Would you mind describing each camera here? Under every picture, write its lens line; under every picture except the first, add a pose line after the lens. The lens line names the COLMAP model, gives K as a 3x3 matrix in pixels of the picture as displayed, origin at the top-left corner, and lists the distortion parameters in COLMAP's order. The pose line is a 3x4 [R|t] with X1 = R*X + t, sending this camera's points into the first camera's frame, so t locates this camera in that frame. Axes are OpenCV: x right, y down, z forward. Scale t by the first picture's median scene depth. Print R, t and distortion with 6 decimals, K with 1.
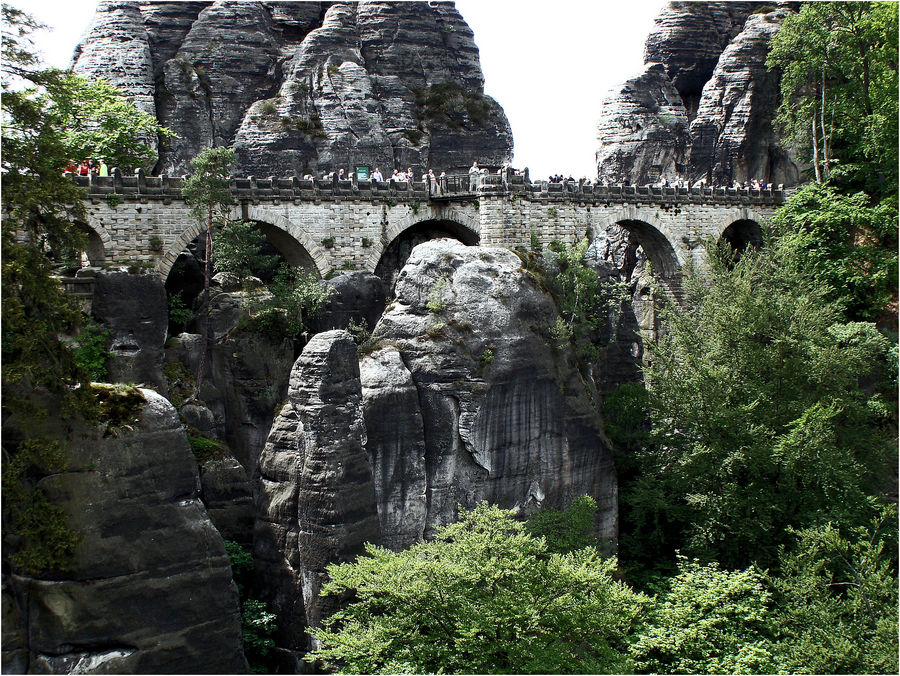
lens RADIAL K [[1433.8, 0, 450.0], [0, 1433.8, 338.0], [0, 0, 1]] dist [-0.019193, -0.013027]
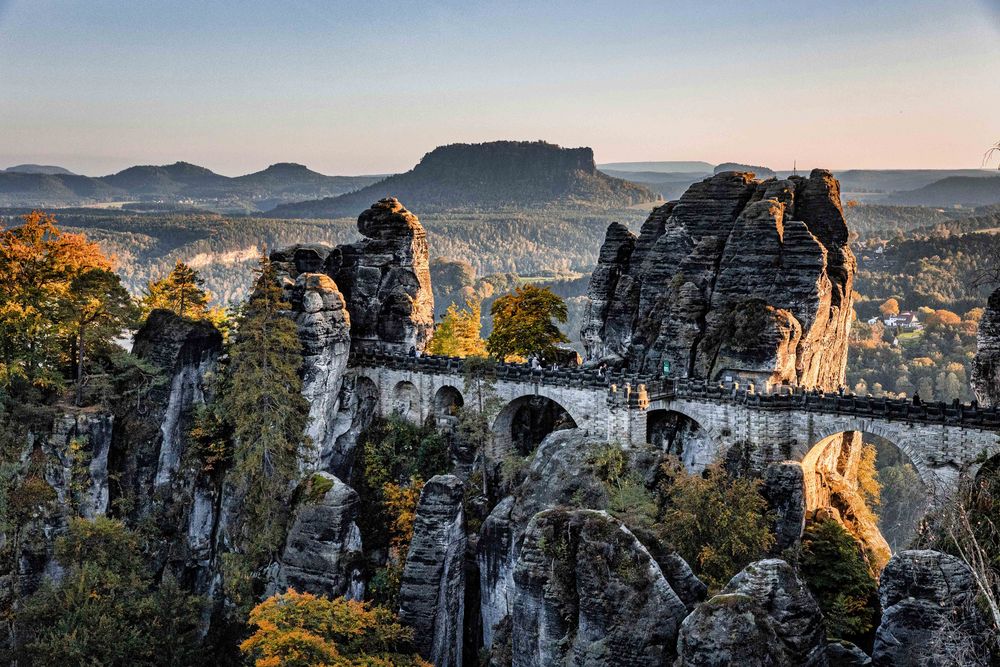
lens RADIAL K [[1453.9, 0, 500.0], [0, 1453.9, 333.5], [0, 0, 1]] dist [0.013551, -0.015771]
pose [[0.202588, 0.119159, -0.971987, 1.353462], [-0.059560, 0.992231, 0.109226, -0.310283], [0.977451, 0.035764, 0.208111, 0.586962]]
